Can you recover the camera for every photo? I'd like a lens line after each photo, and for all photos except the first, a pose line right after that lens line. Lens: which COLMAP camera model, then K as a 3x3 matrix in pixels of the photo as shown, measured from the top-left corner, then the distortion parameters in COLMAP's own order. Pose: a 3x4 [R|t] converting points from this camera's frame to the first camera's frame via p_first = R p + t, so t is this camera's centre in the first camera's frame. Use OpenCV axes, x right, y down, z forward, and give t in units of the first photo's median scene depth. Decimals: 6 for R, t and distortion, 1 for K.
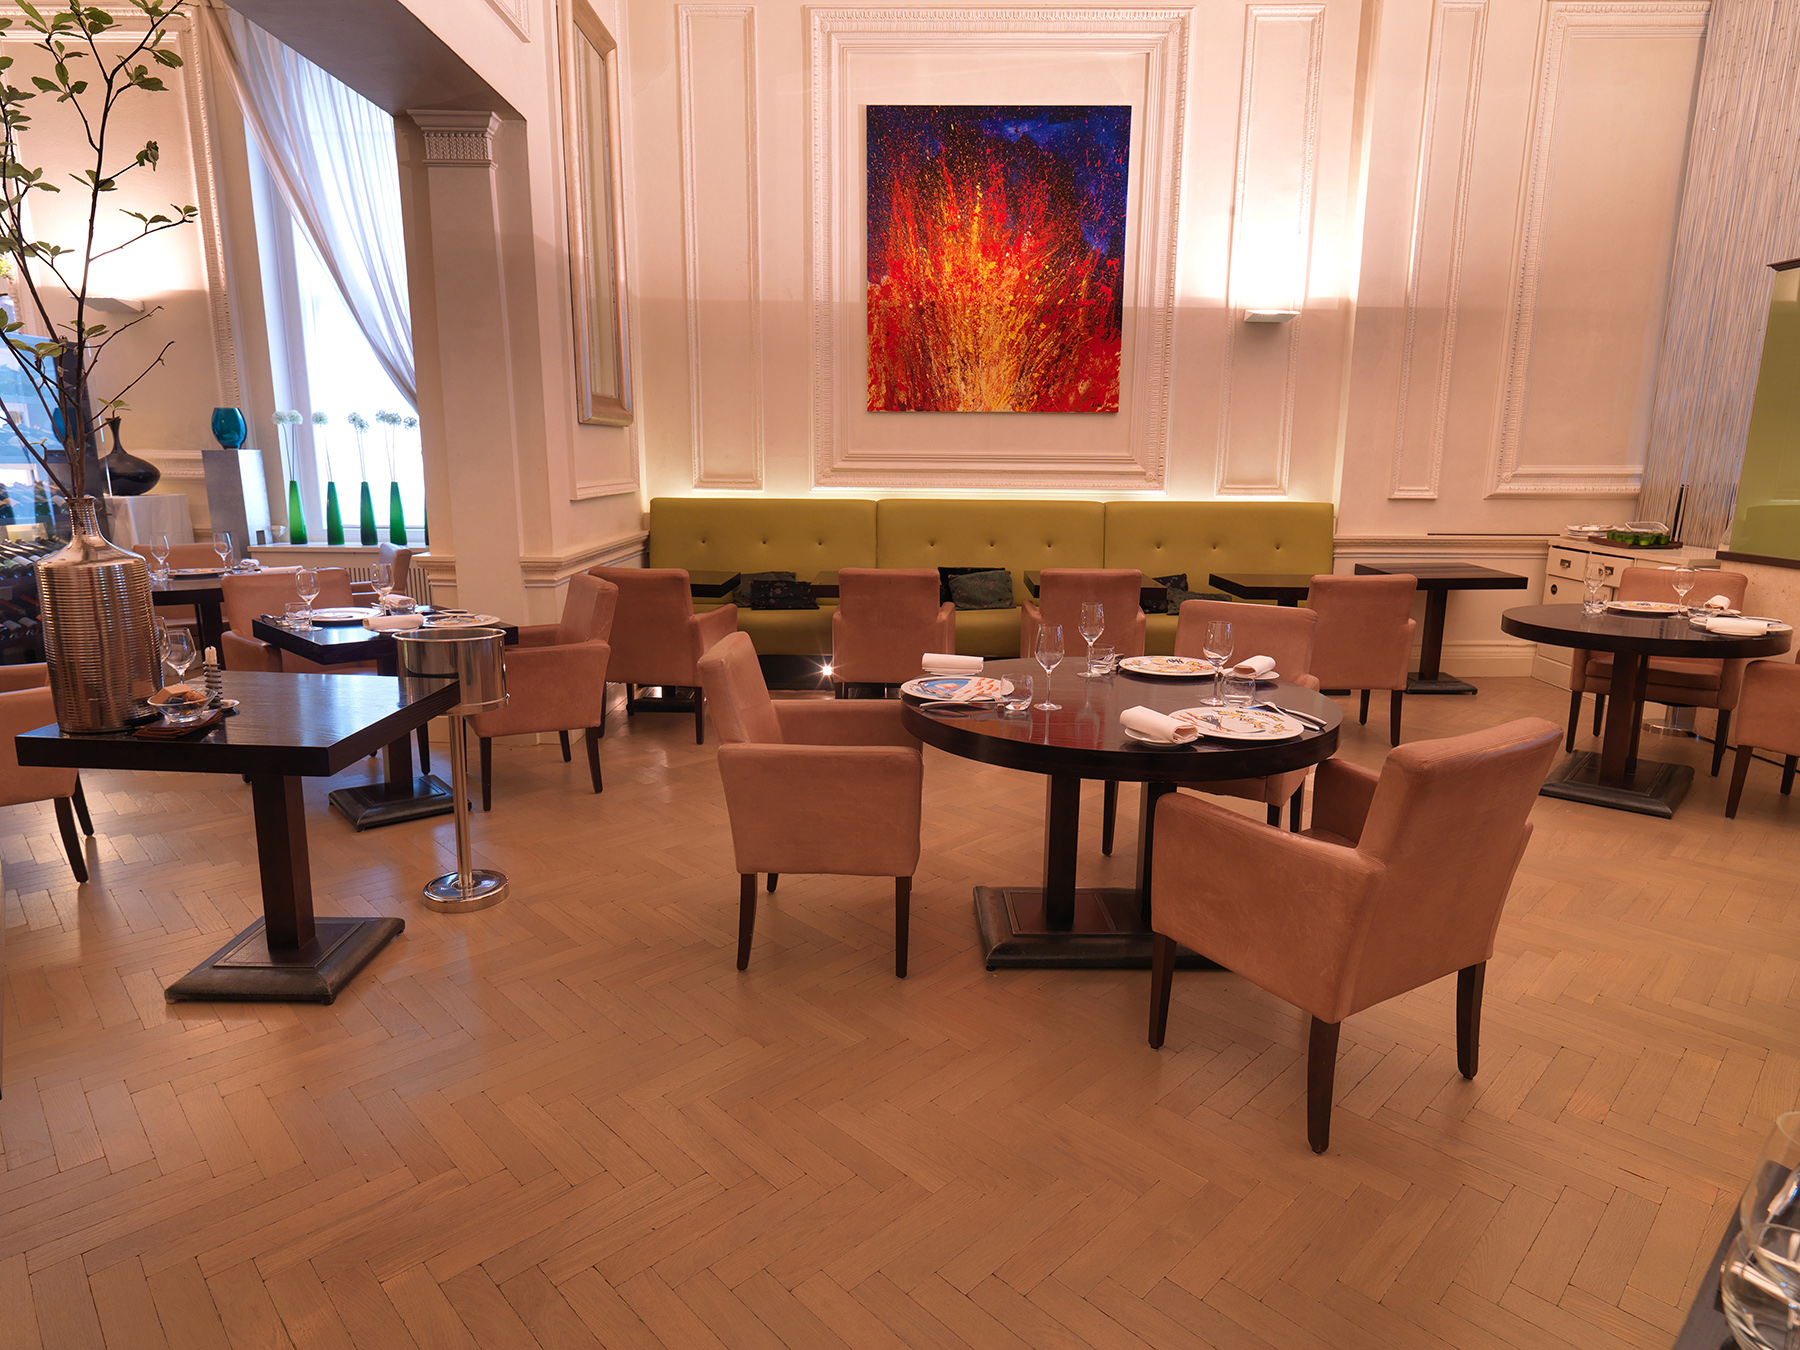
lens RADIAL K [[1049.5, 0, 926.1], [0, 1049.5, 652.0], [0, 0, 1]] dist [0.002897, -0.000125]
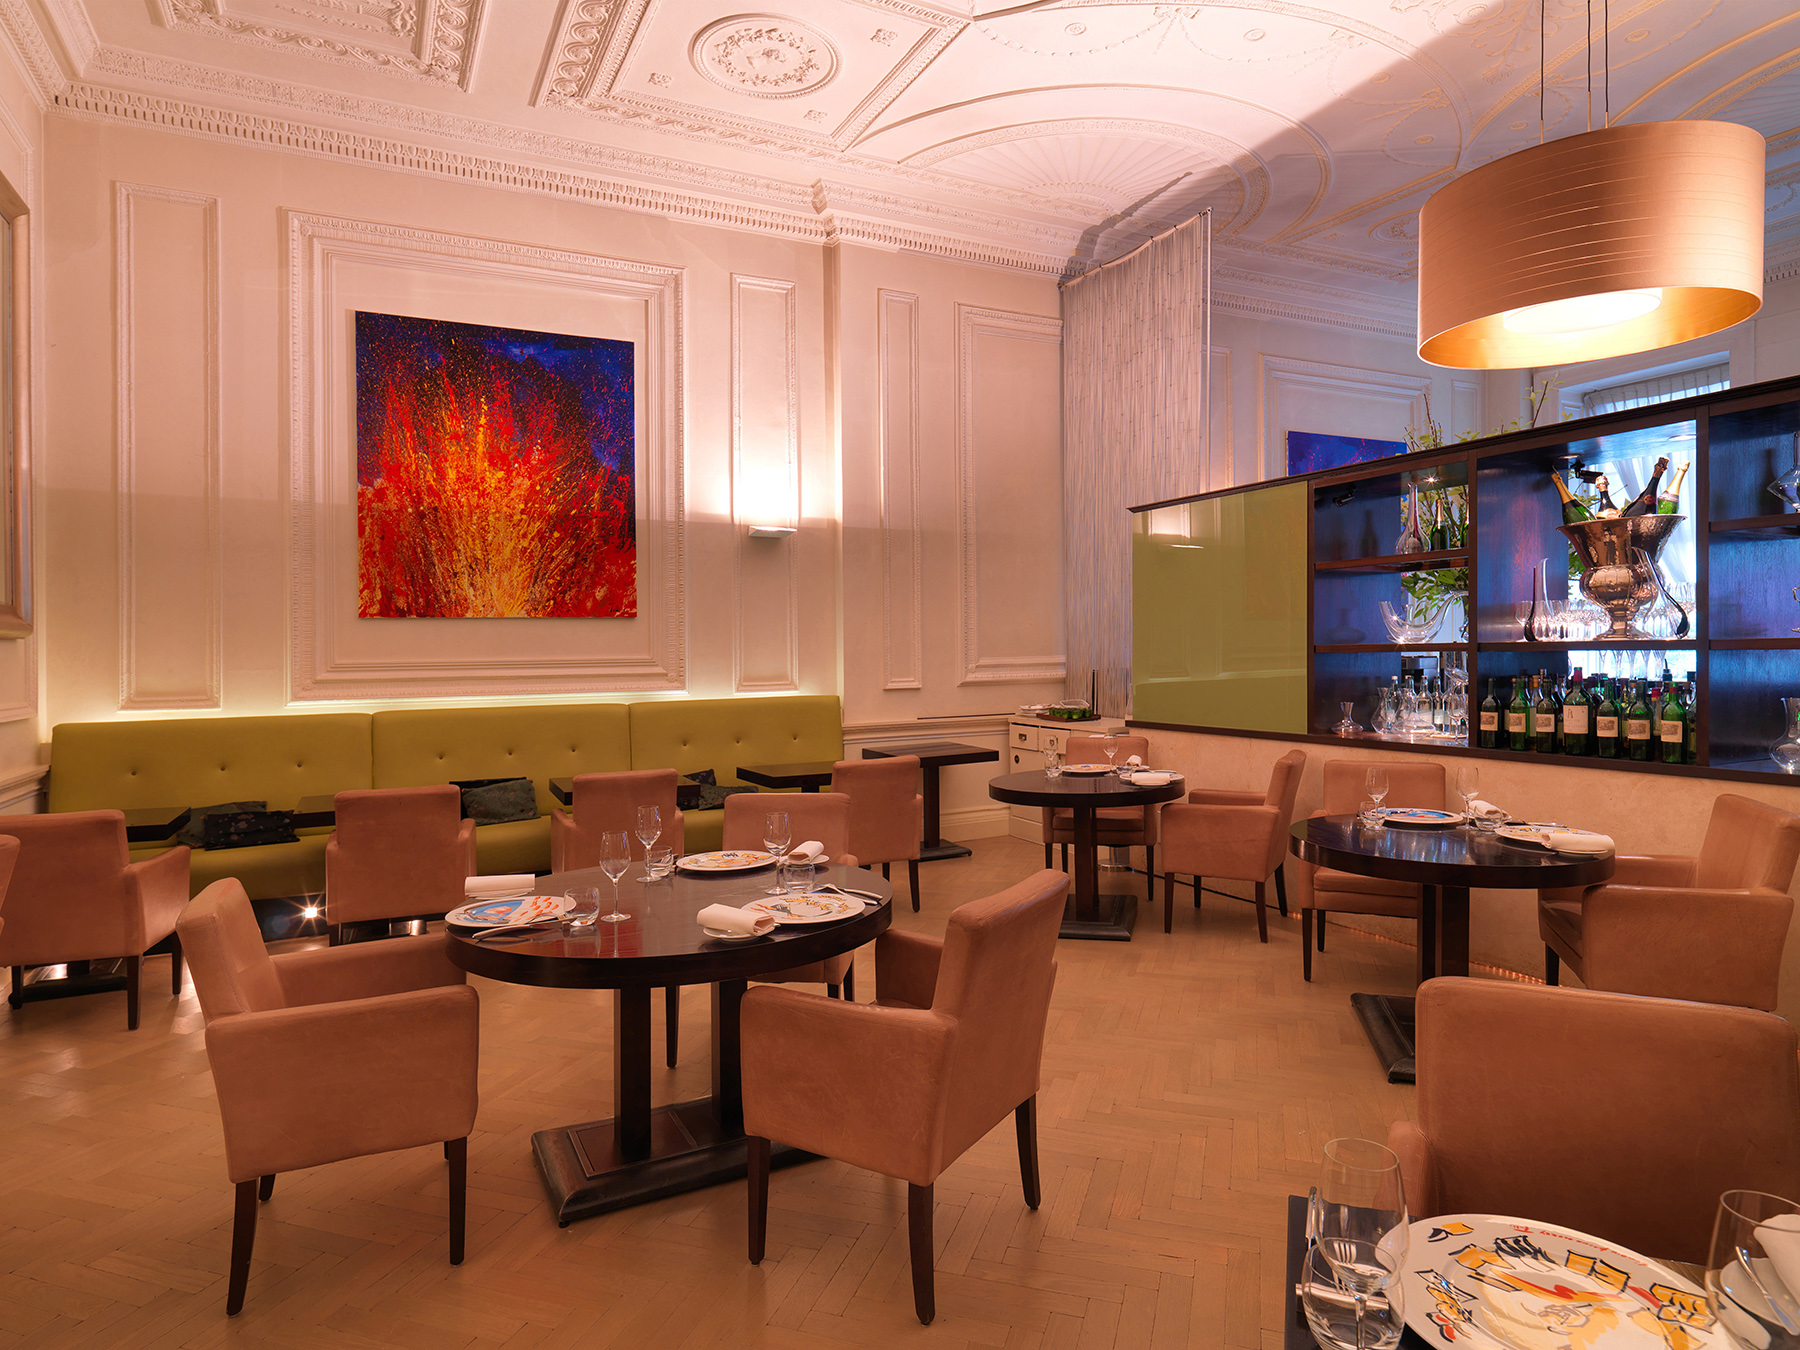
lens RADIAL K [[1027.7, 0, 931.1], [0, 1027.7, 640.8], [0, 0, 1]] dist [0.001562, 0.002032]
pose [[0.890149, -0.017563, 0.455330, -0.021057], [0.106865, 0.979434, -0.171138, -0.001906], [-0.442960, 0.200997, 0.873720, -0.005440]]
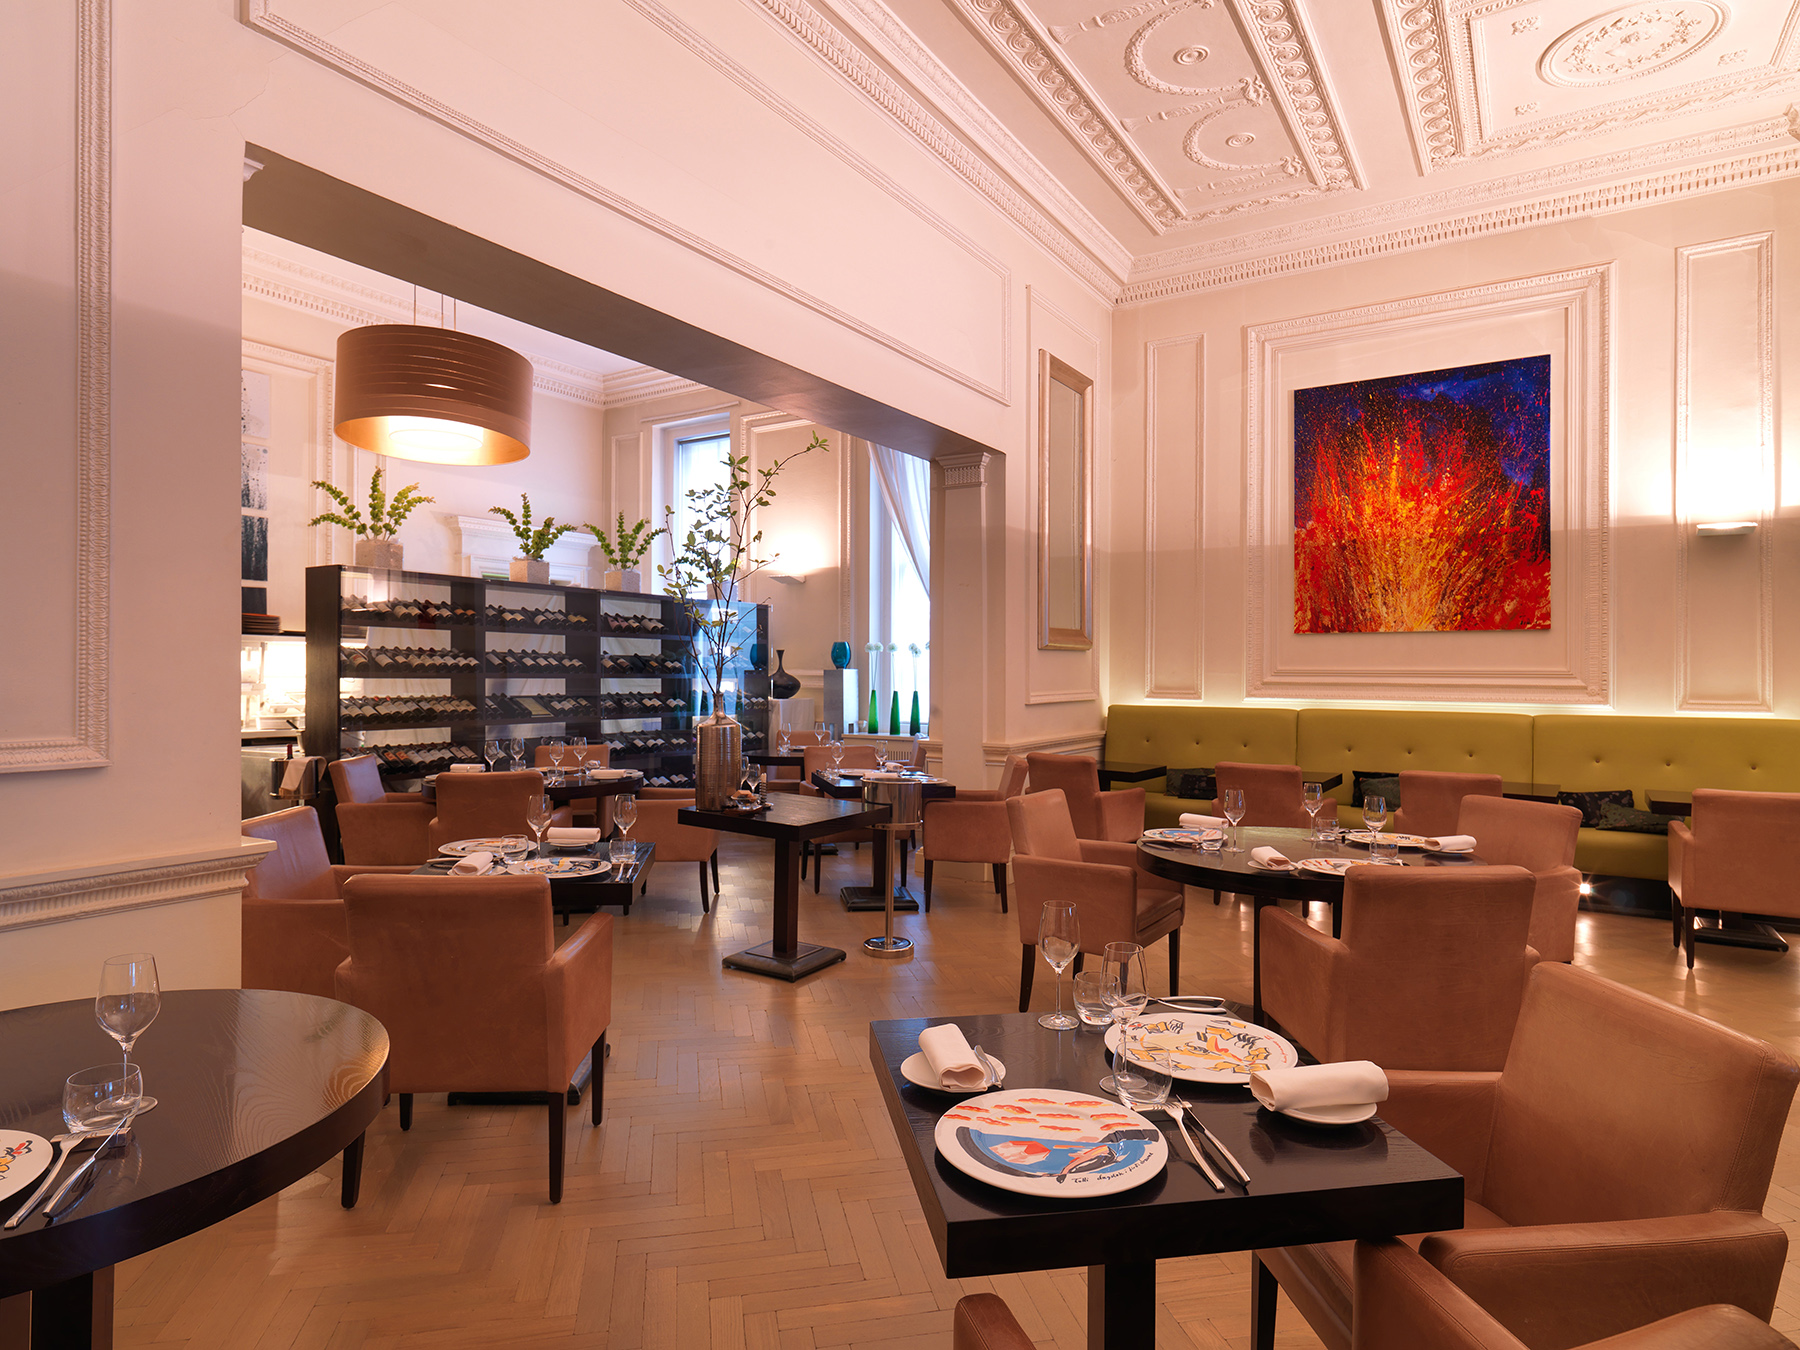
lens RADIAL K [[1027.7, 0, 931.1], [0, 1027.7, 640.8], [0, 0, 1]] dist [0.001562, 0.002032]
pose [[0.859031, -0.019008, -0.511570, 0.187029], [-0.090165, 0.978070, -0.187748, 0.028940], [0.503920, 0.207408, 0.838479, -0.158857]]
